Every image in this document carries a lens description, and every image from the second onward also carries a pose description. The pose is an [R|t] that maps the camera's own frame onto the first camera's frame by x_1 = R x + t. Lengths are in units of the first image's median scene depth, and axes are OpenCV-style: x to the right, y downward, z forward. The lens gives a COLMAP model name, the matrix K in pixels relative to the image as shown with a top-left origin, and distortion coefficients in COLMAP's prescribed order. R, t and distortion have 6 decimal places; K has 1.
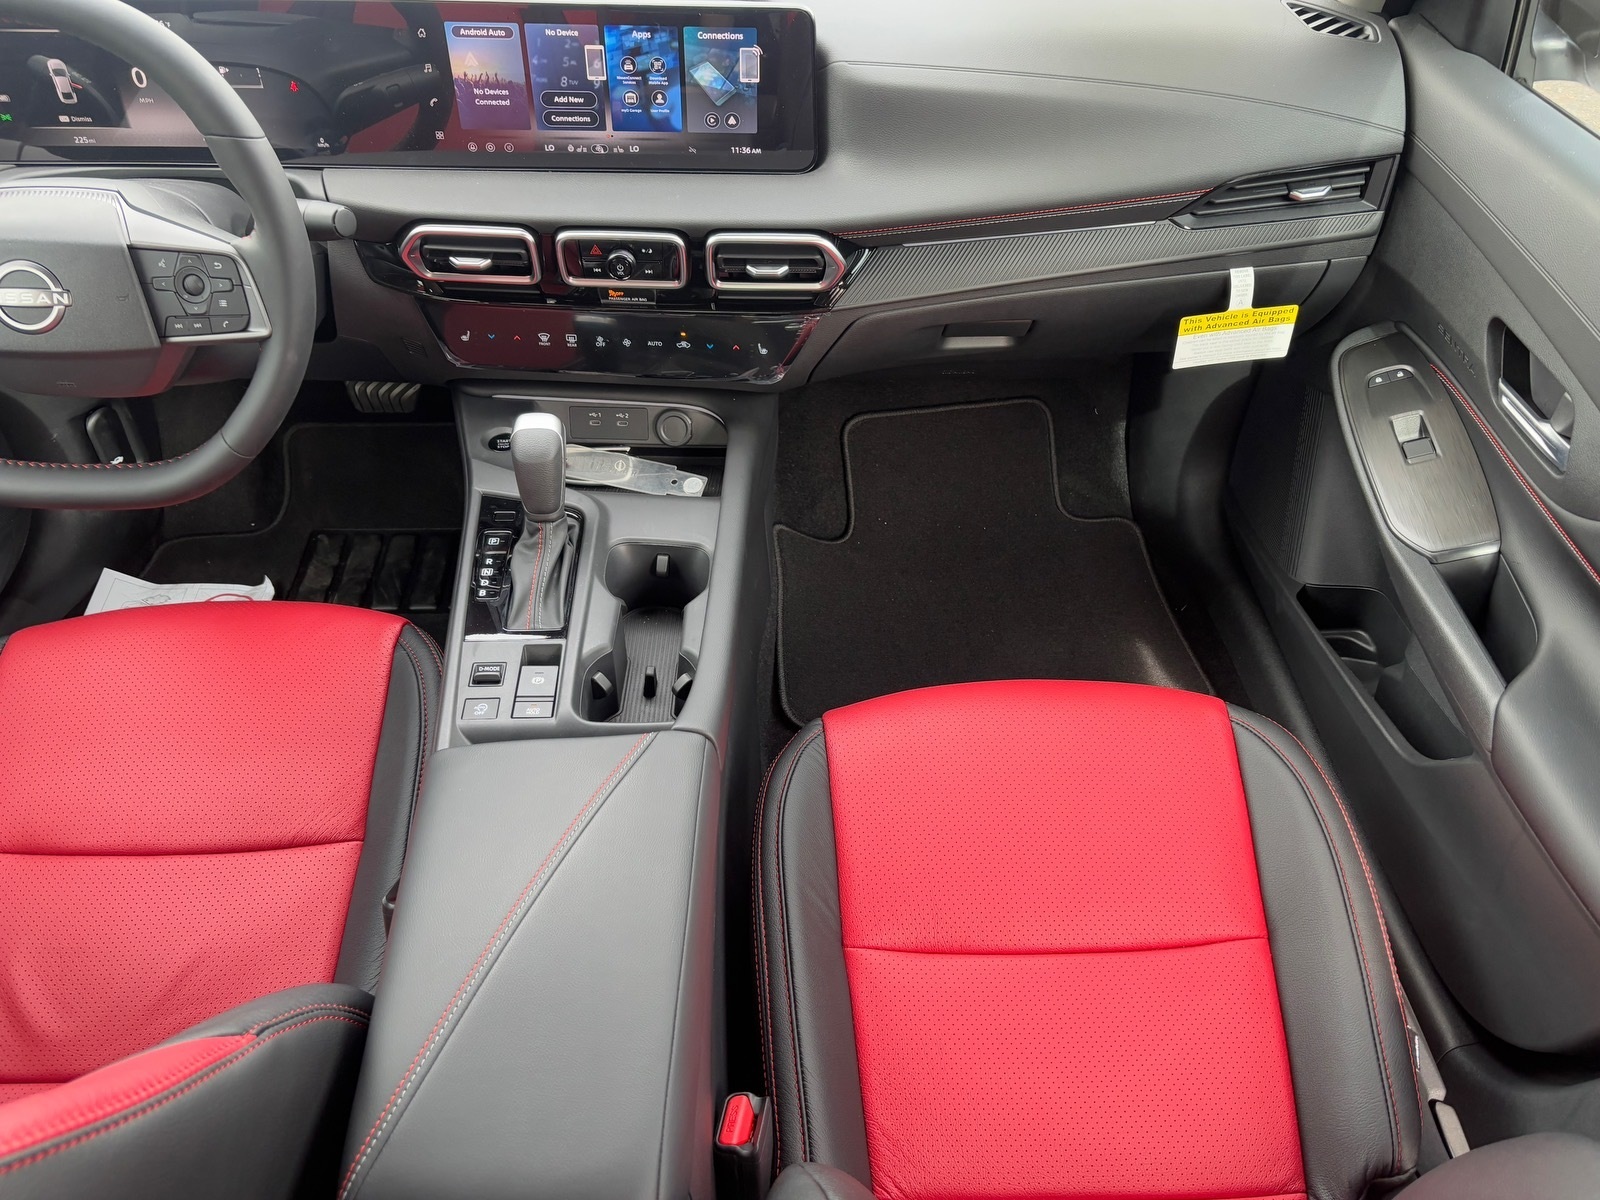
lens RADIAL K [[1219.6, 0, 783.8], [0, 1219.6, 606.1], [0, 0, 1]] dist [0.040313, -0.039792]
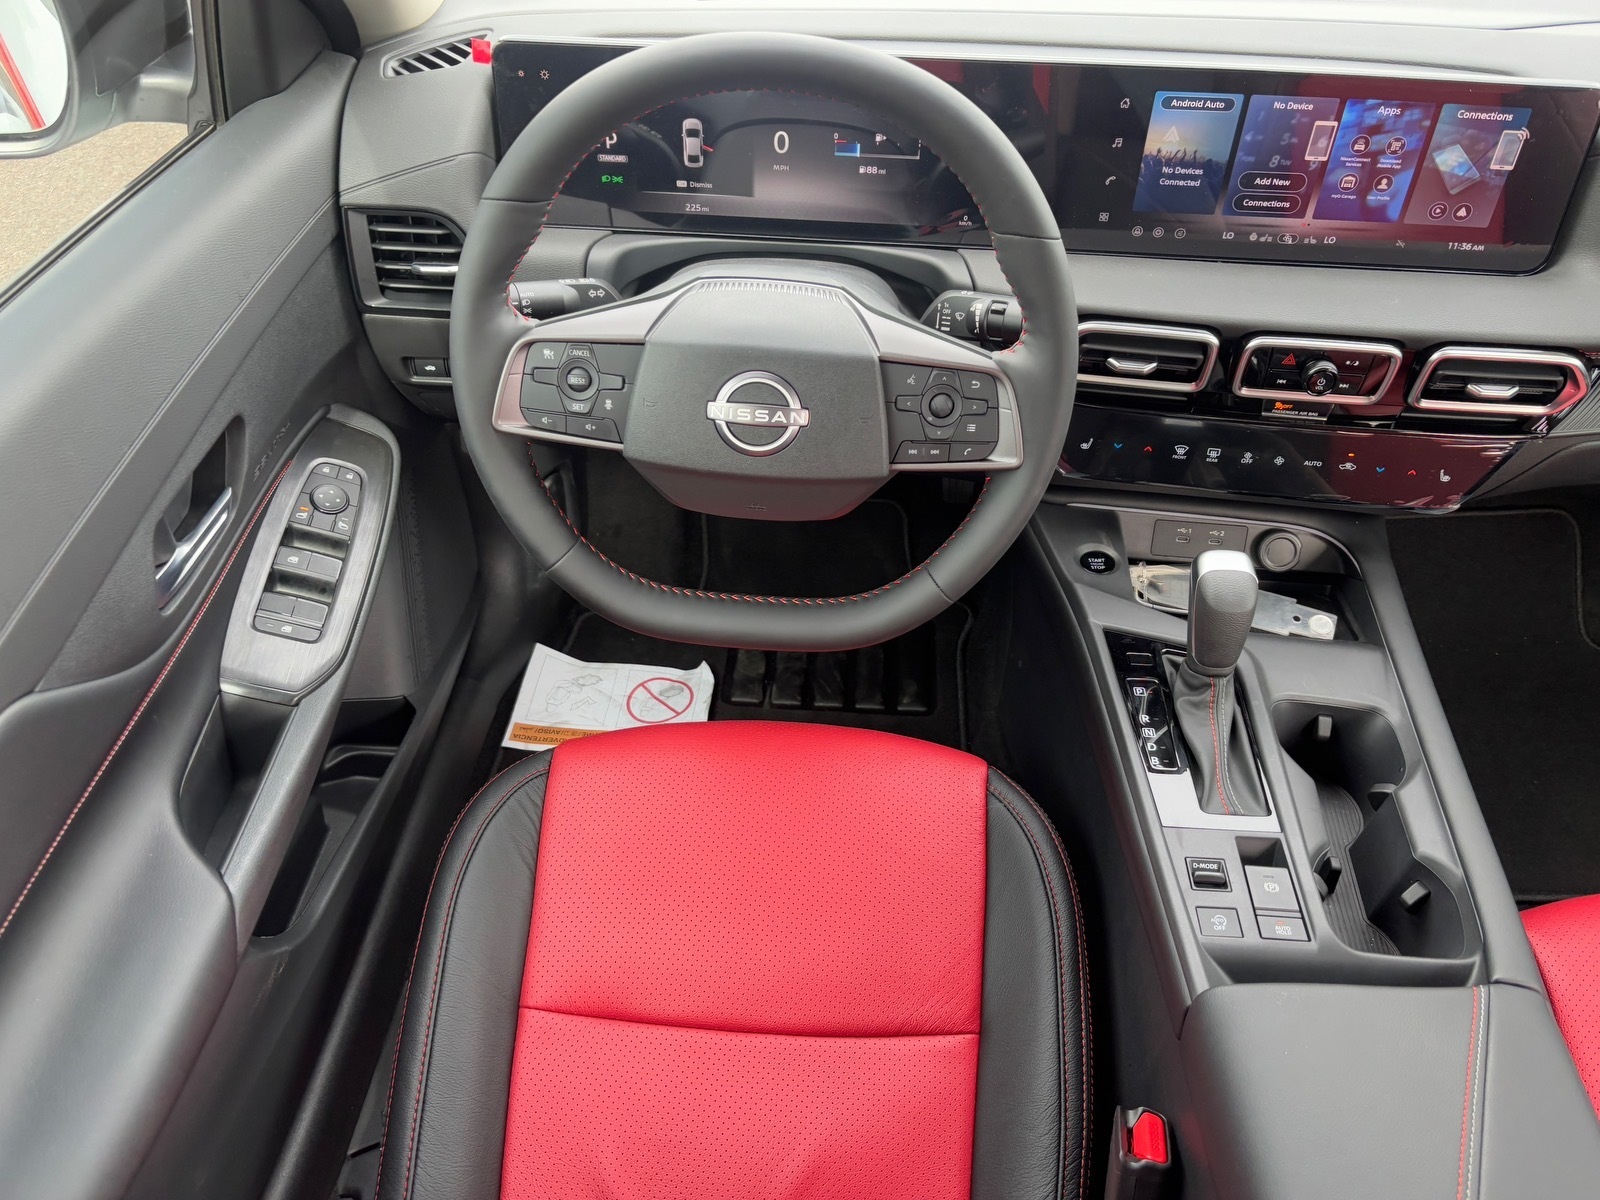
lens RADIAL K [[1219.6, 0, 797.4], [0, 1219.6, 607.2], [0, 0, 1]] dist [0.040313, -0.039792]
pose [[0.995924, 0.061725, -0.065764, -0.427521], [-0.062274, 0.998039, -0.006333, -0.092420], [0.065244, 0.010402, 0.997815, 0.131273]]
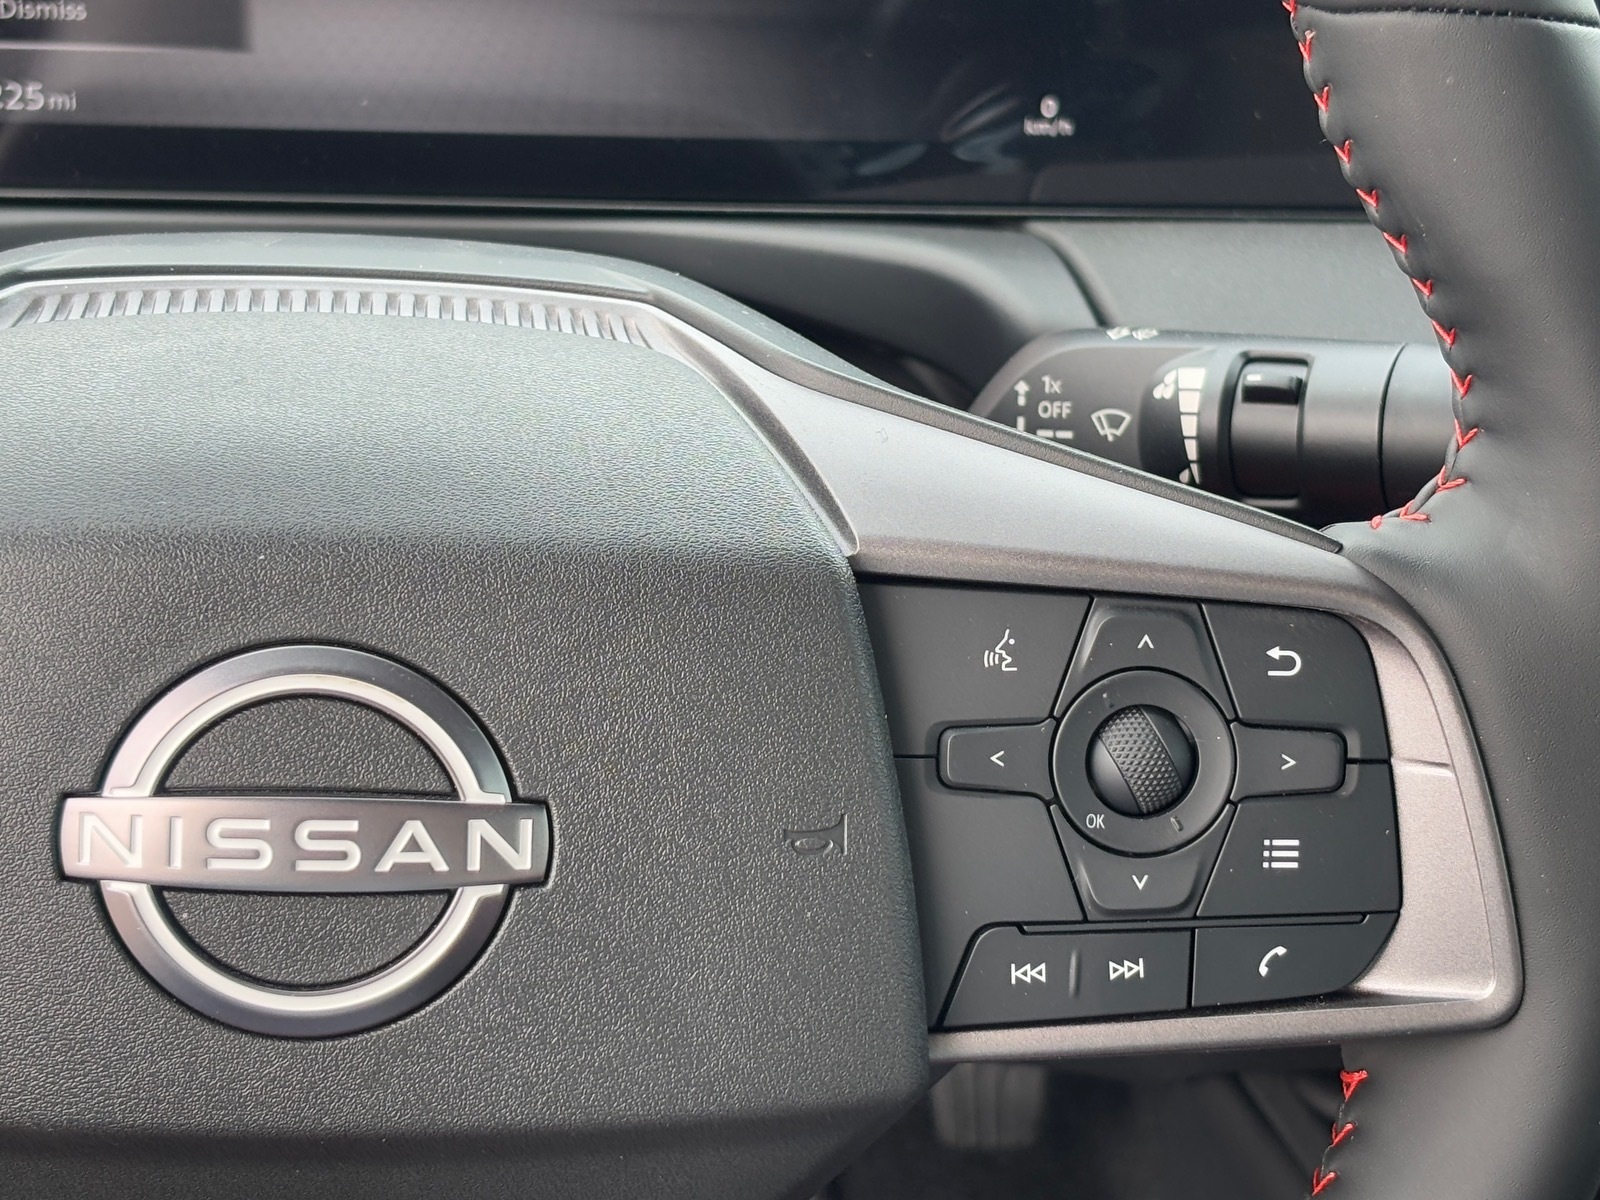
lens RADIAL K [[3316.3, 0, 858.7], [0, 3316.3, 616.7], [0, 0, 1]] dist [0.122114, 0.000000]
pose [[0.997730, -0.001128, 0.067326, -0.462809], [0.017617, 0.969403, -0.244842, -0.131511], [-0.064990, 0.245473, 0.967223, 0.418792]]
